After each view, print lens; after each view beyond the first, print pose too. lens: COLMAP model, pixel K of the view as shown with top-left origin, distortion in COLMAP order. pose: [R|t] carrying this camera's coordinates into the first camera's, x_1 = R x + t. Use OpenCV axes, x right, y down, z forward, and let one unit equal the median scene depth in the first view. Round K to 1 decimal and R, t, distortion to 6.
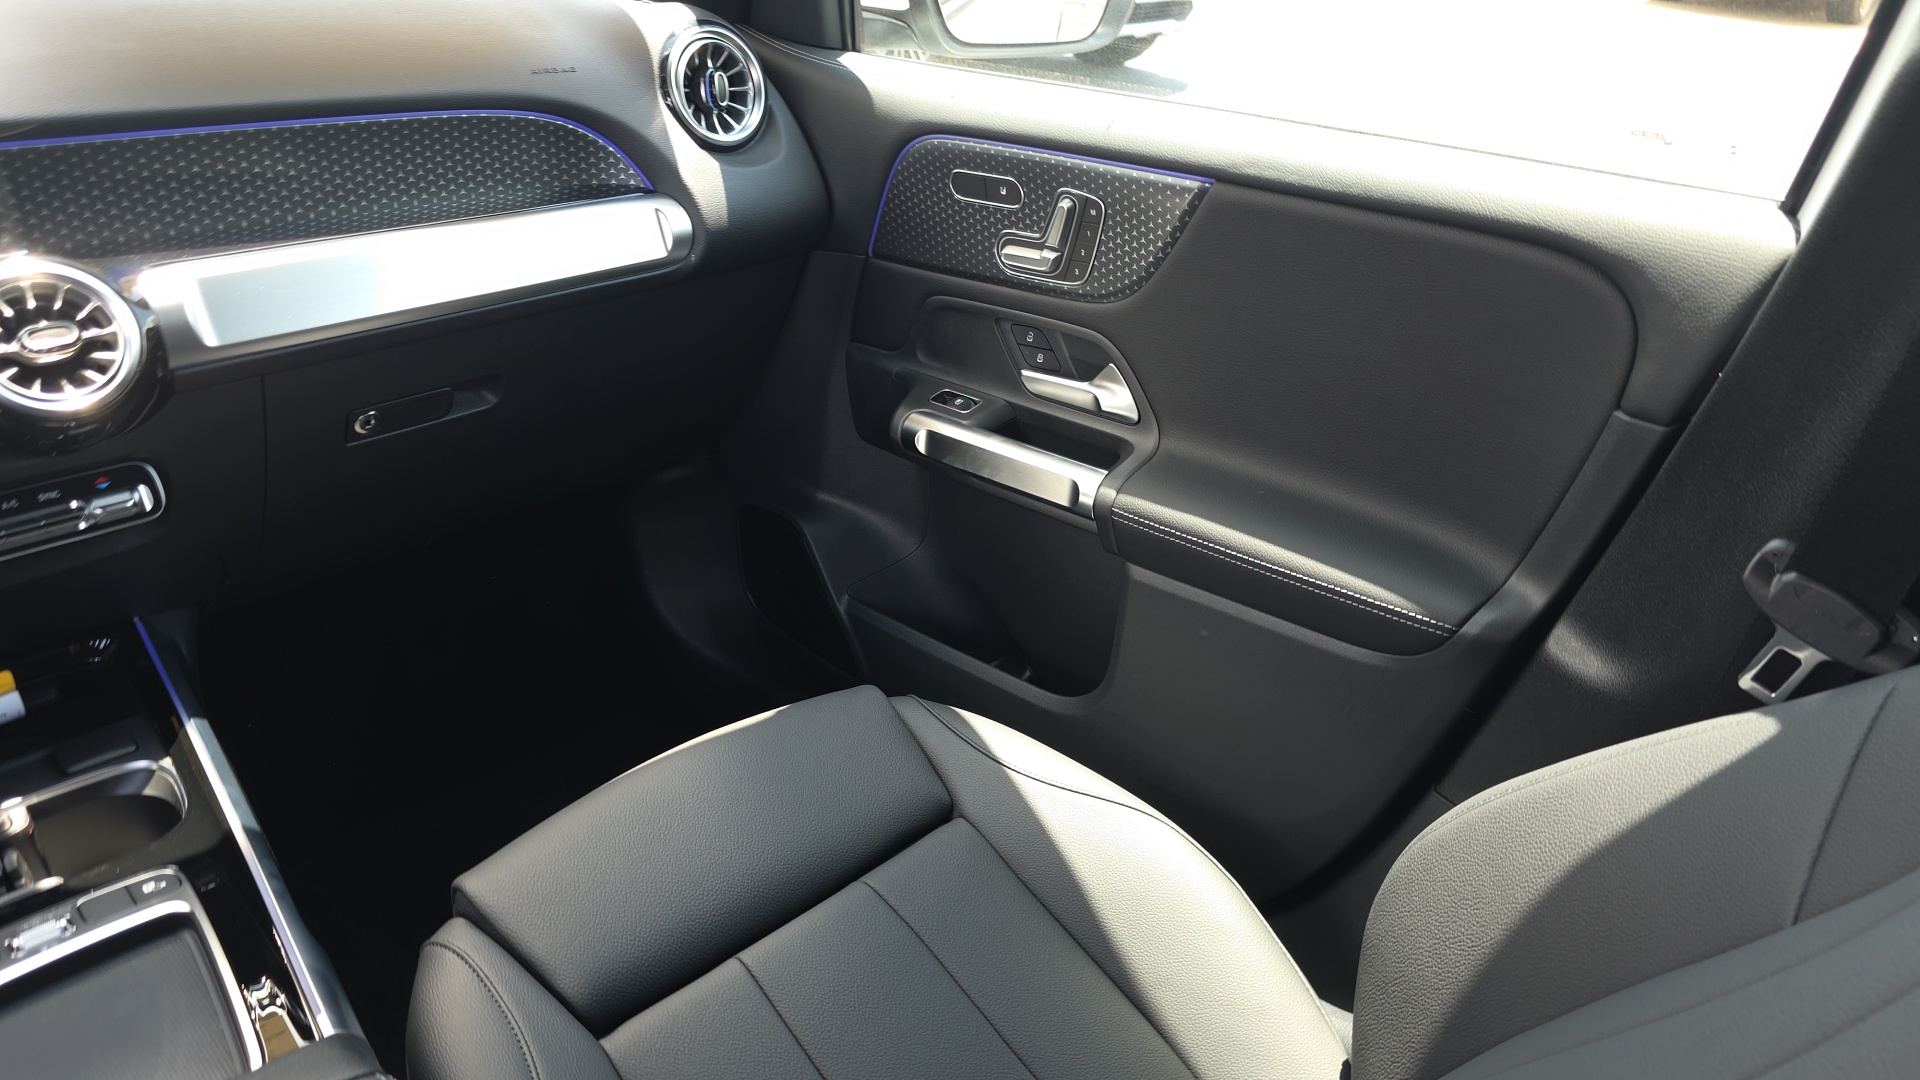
lens RADIAL K [[1299.8, 0, 970.3], [0, 1299.8, 526.3], [0, 0, 1]] dist [0.055490, -0.058573]
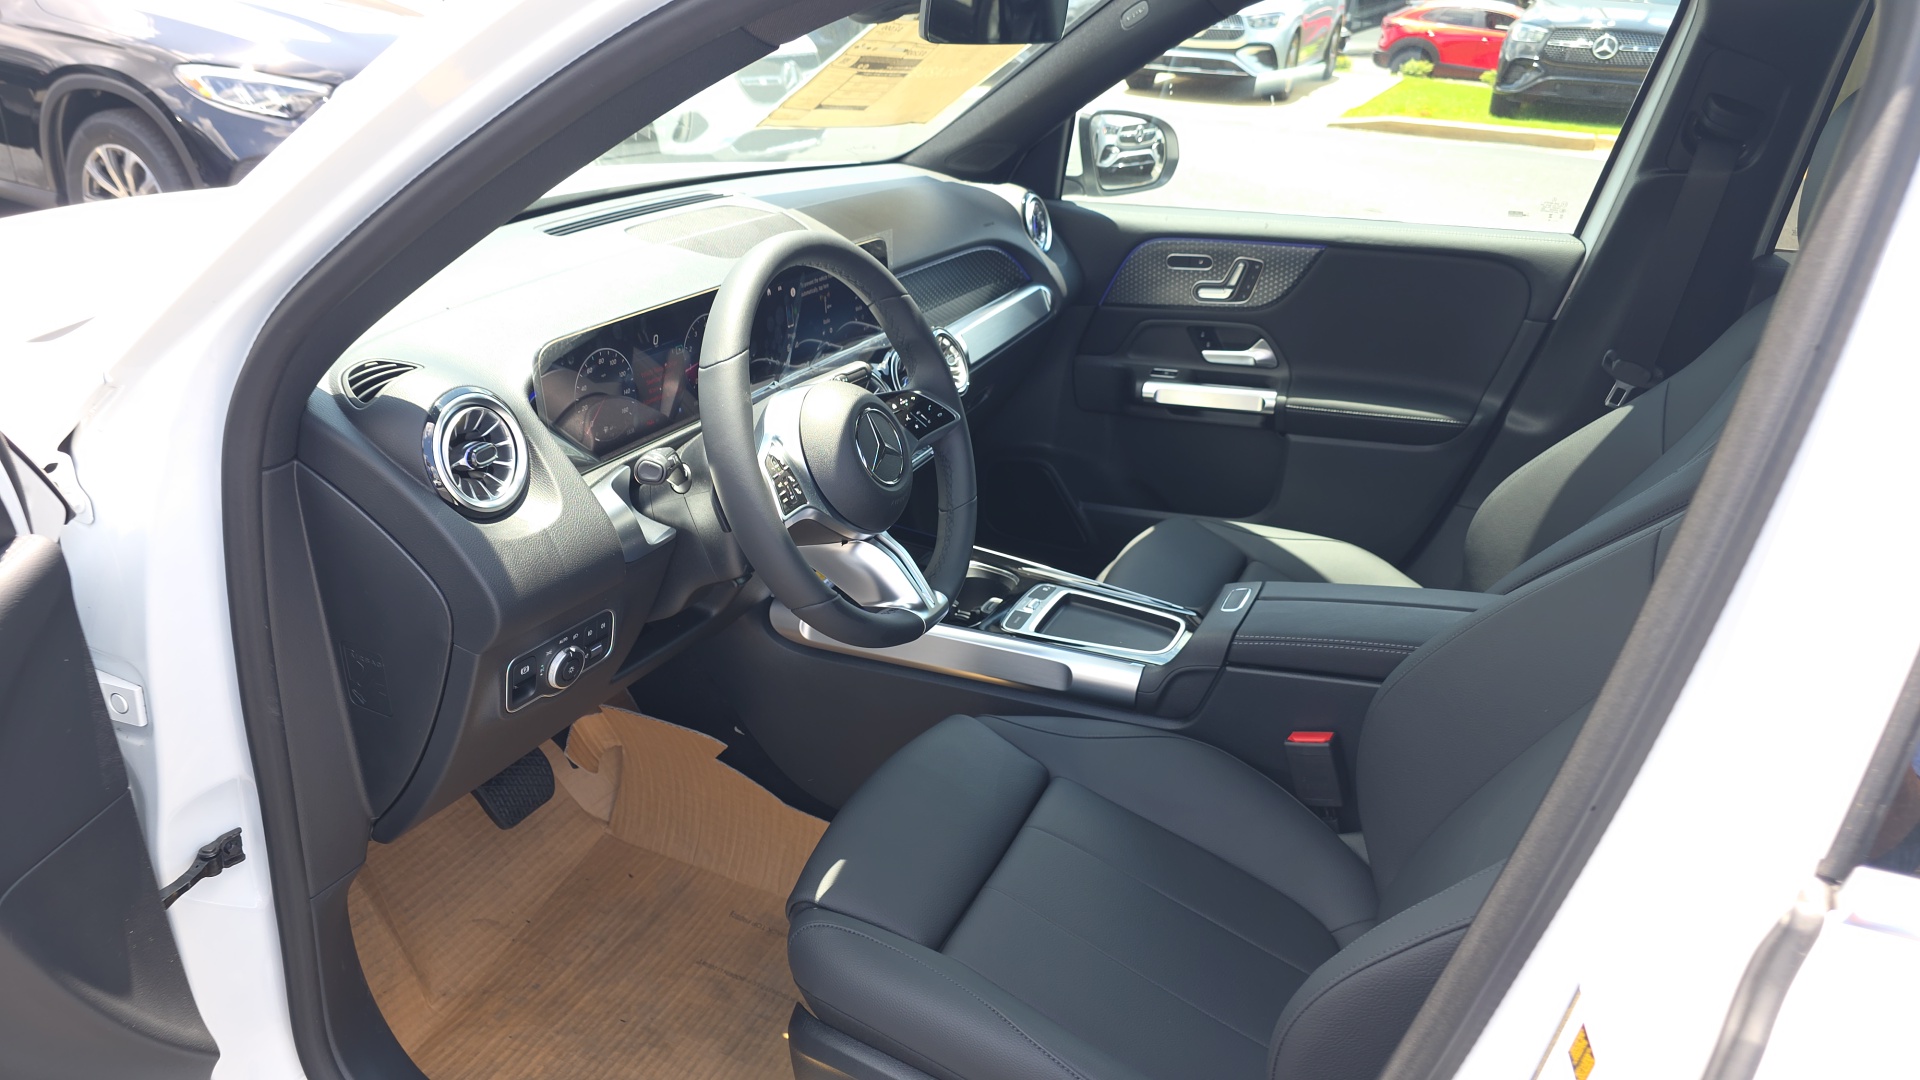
lens RADIAL K [[1299.8, 0, 915.3], [0, 1299.8, 522.8], [0, 0, 1]] dist [0.055490, -0.058573]
pose [[0.945068, -0.147702, 0.291599, -1.094881], [0.167089, 0.985021, -0.042596, 0.161616], [-0.280940, 0.088979, 0.955592, -0.815340]]
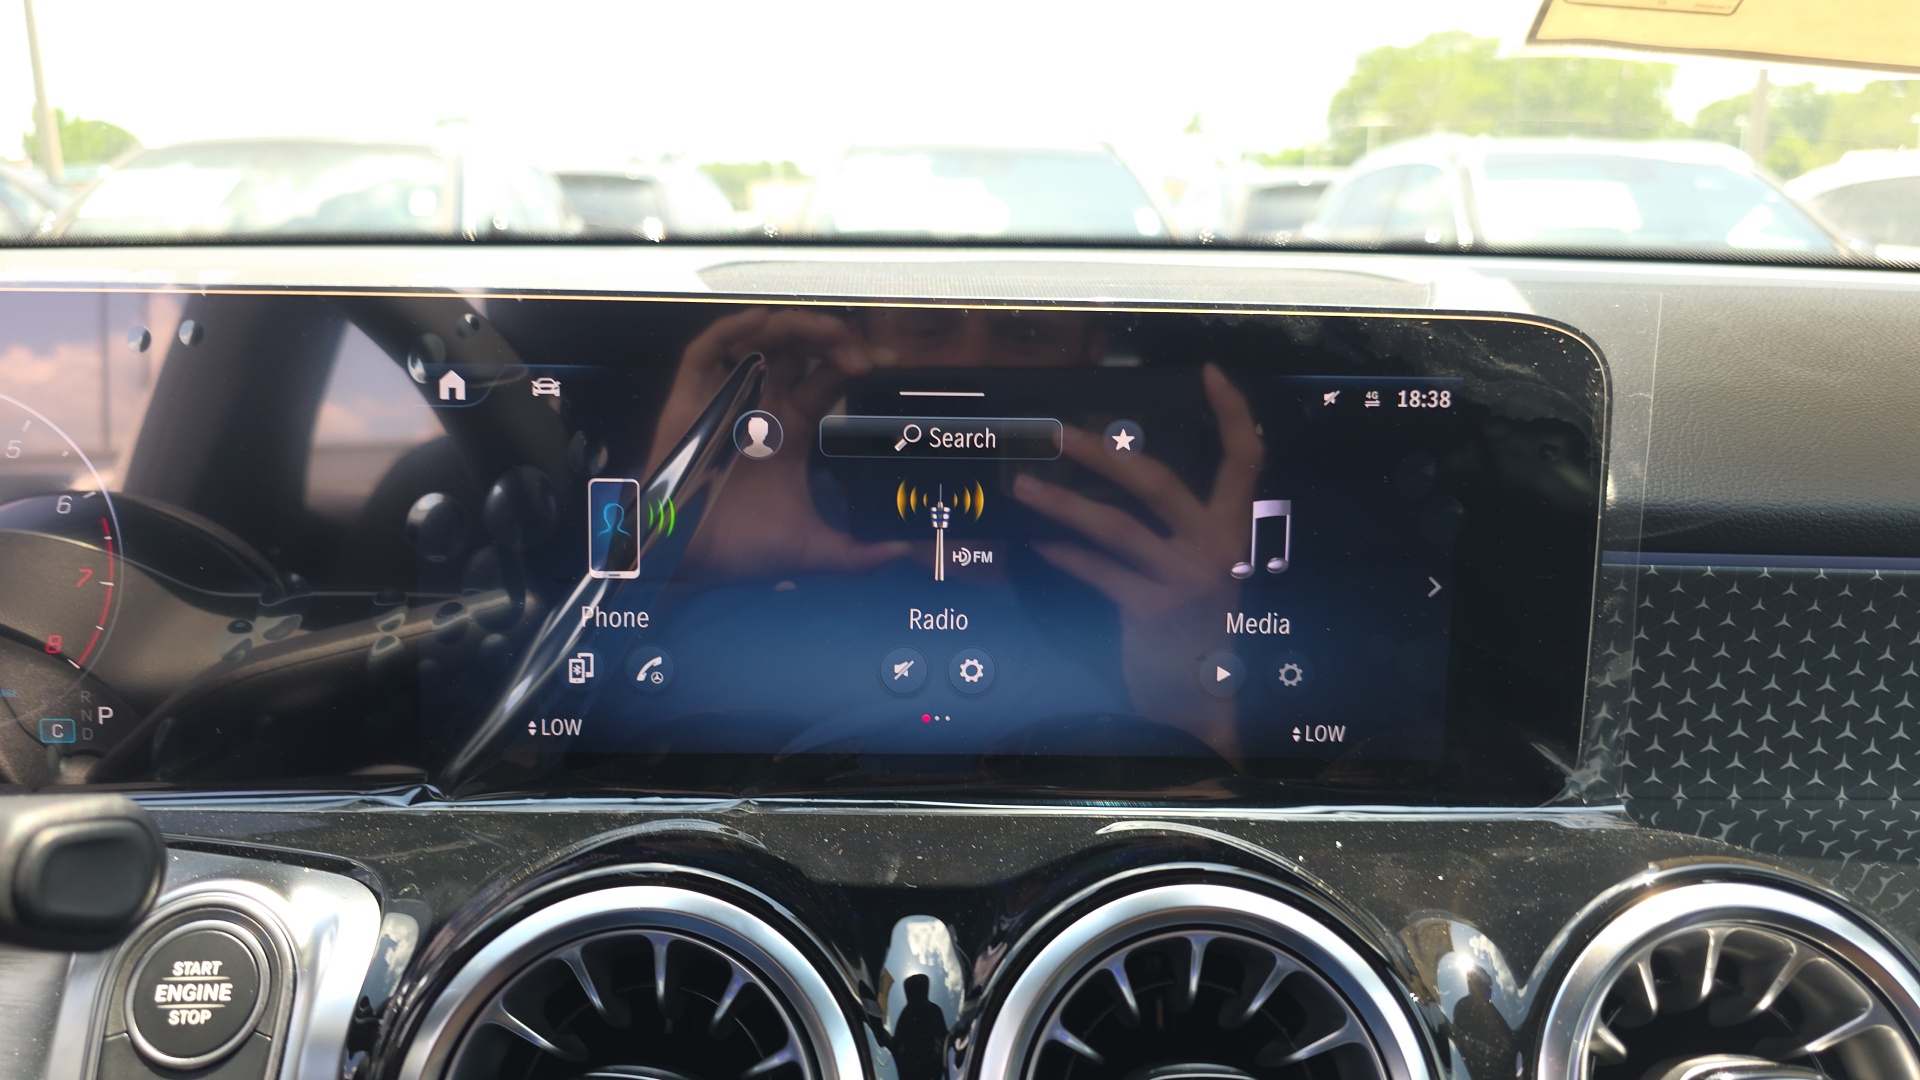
lens RADIAL K [[1299.8, 0, 937.8], [0, 1299.8, 542.2], [0, 0, 1]] dist [0.055490, -0.058573]
pose [[0.718752, 0.085971, -0.689931, -0.482819], [-0.295098, 0.936230, -0.190764, -0.116675], [0.629534, 0.340709, 0.698286, 0.448074]]
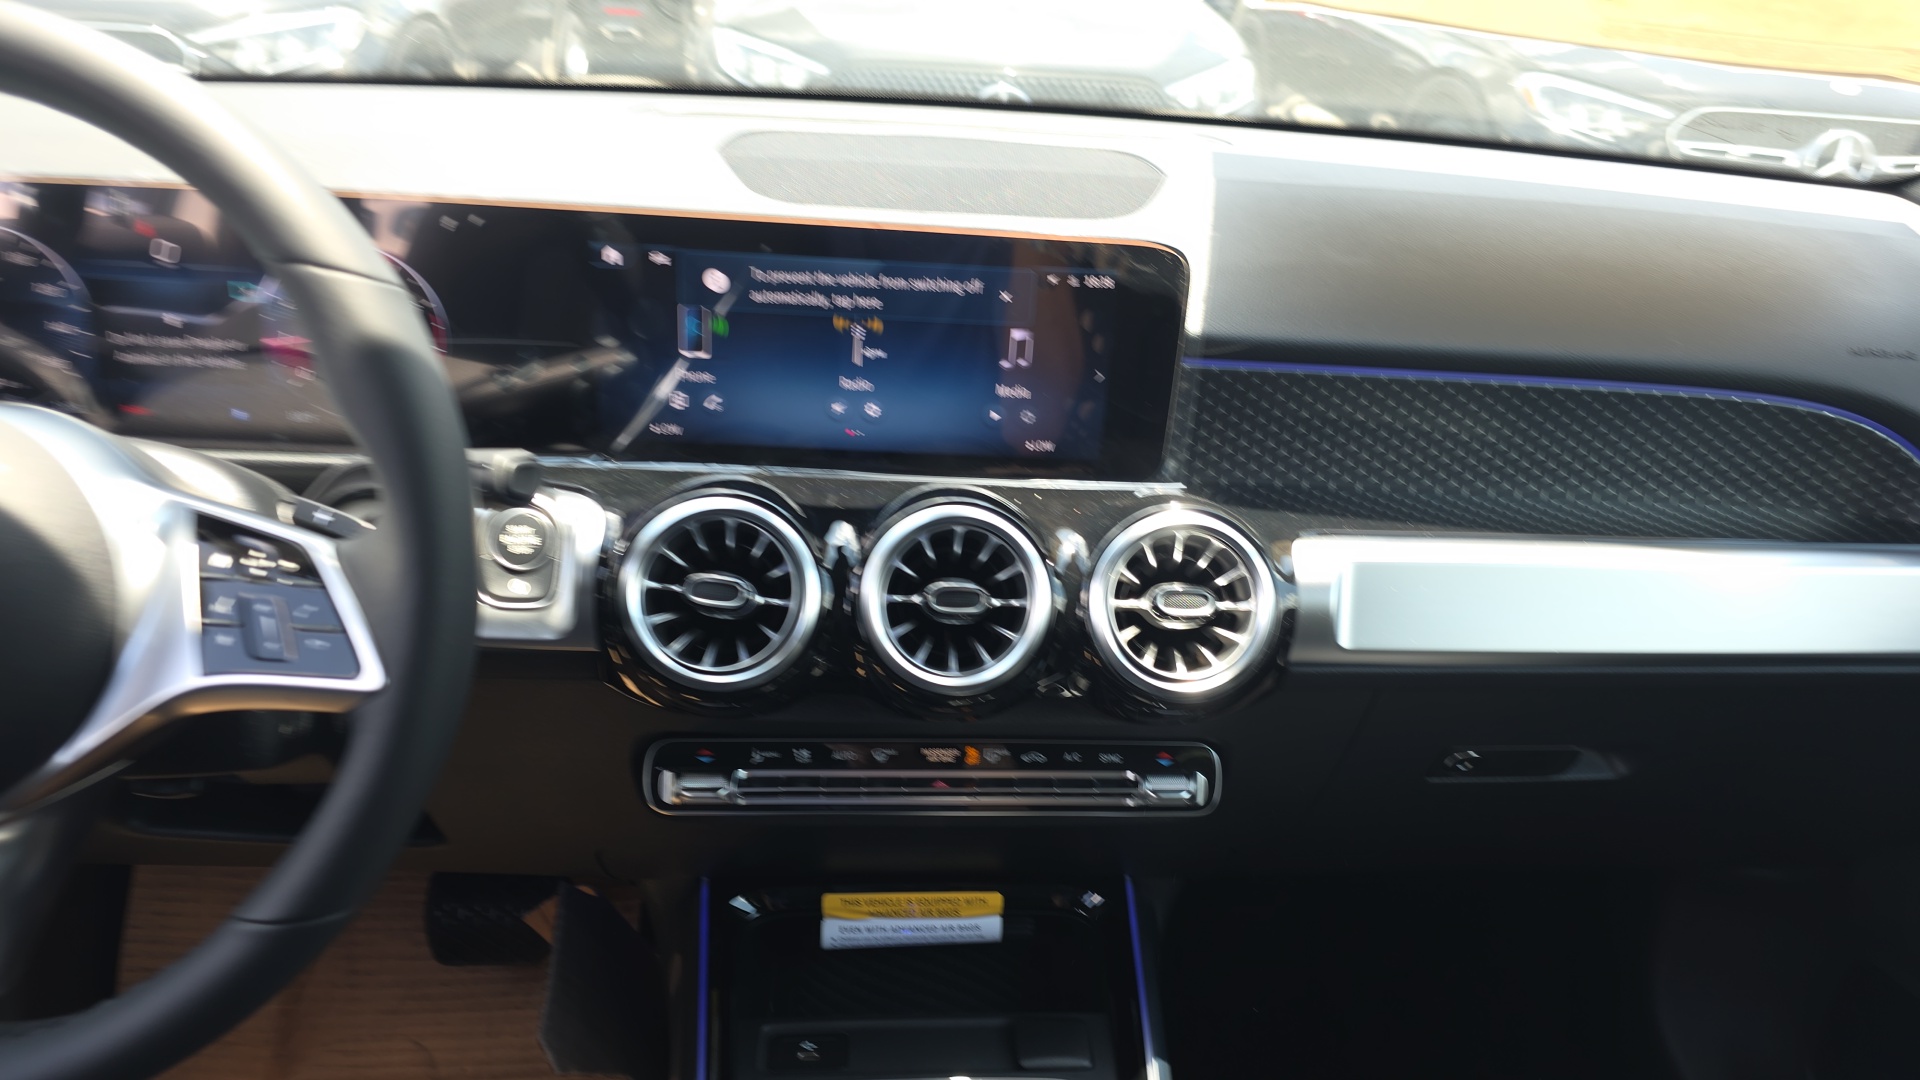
lens RADIAL K [[1299.8, 0, 975.4], [0, 1299.8, 577.6], [0, 0, 1]] dist [0.055490, -0.058573]
pose [[0.754198, 0.276649, -0.595526, -0.240851], [-0.324044, 0.945601, 0.028893, -0.106295], [0.571123, 0.171186, 0.802816, 0.204788]]
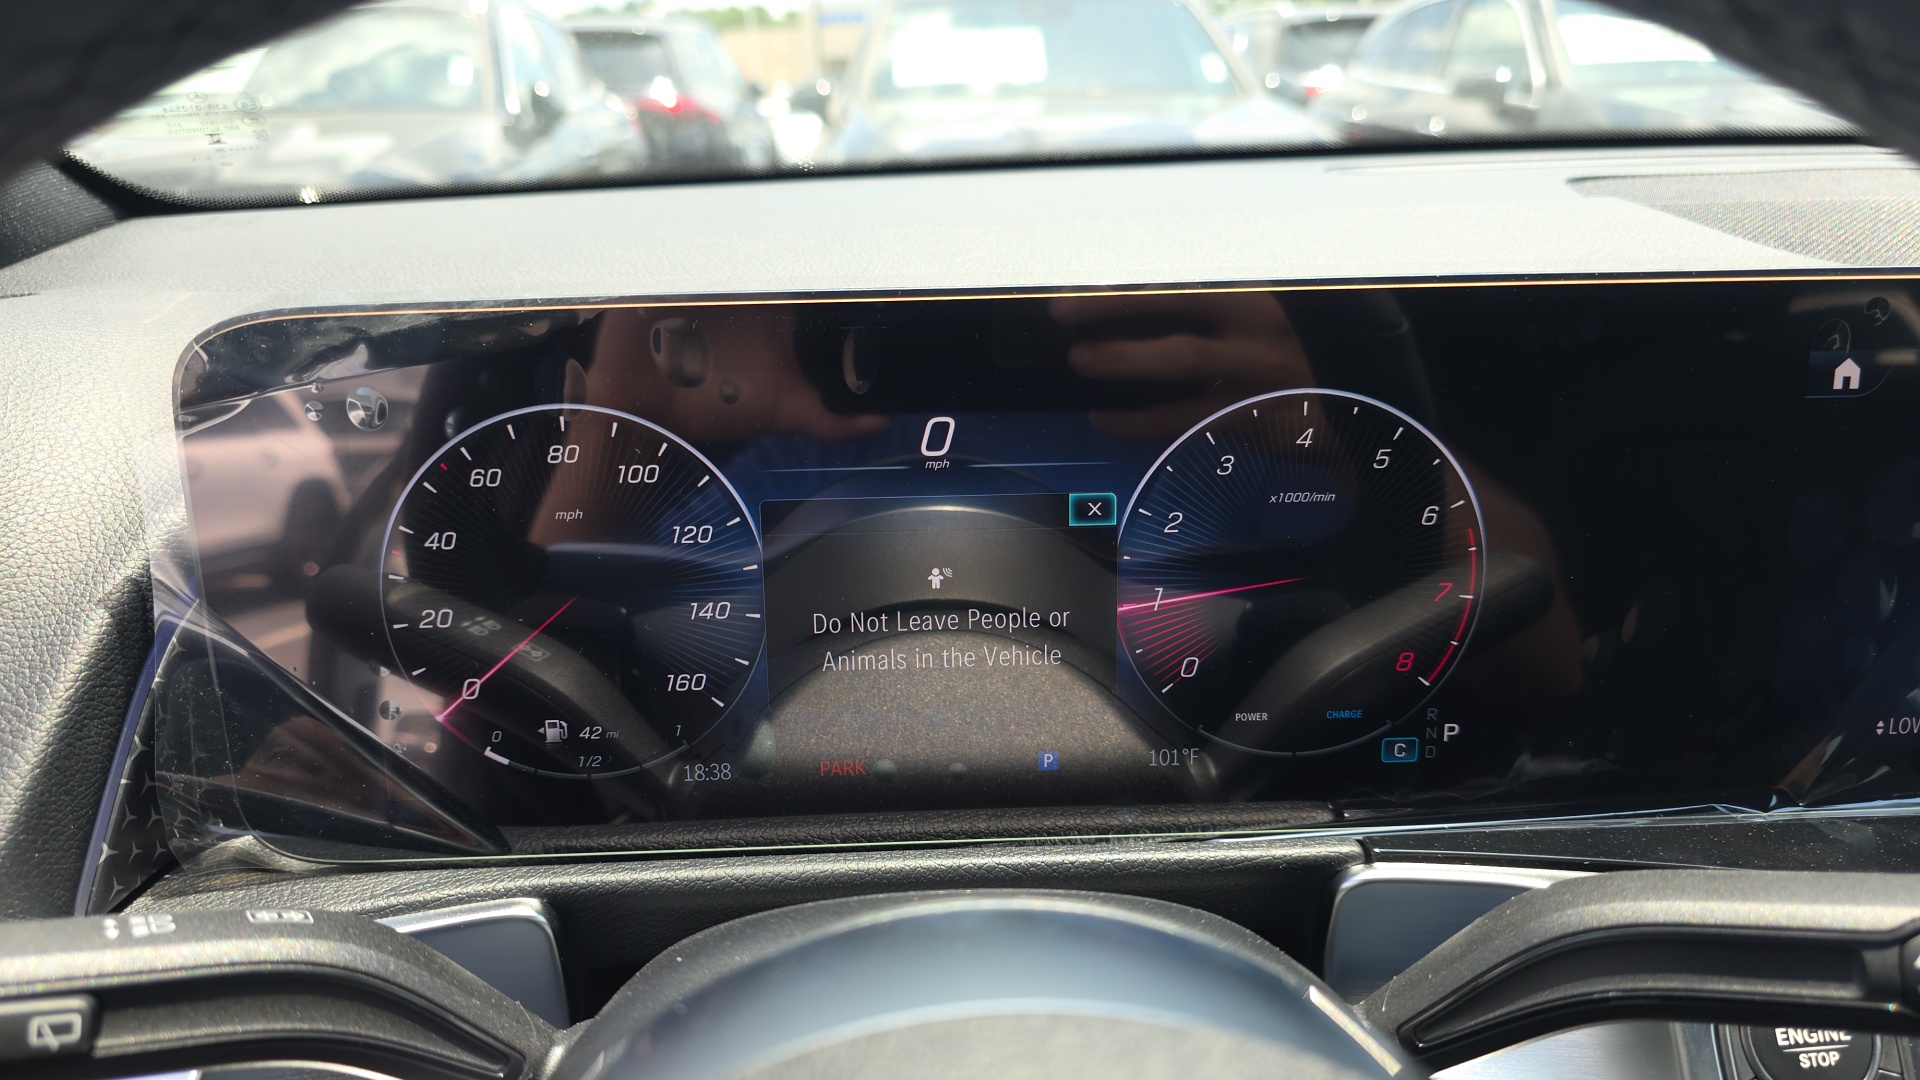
lens RADIAL K [[1299.8, 0, 970.5], [0, 1299.8, 542.3], [0, 0, 1]] dist [0.055490, -0.058573]
pose [[0.747748, 0.132894, -0.650547, -0.739559], [-0.258020, 0.960922, -0.100275, -0.061040], [0.611799, 0.242834, 0.752817, 0.247965]]
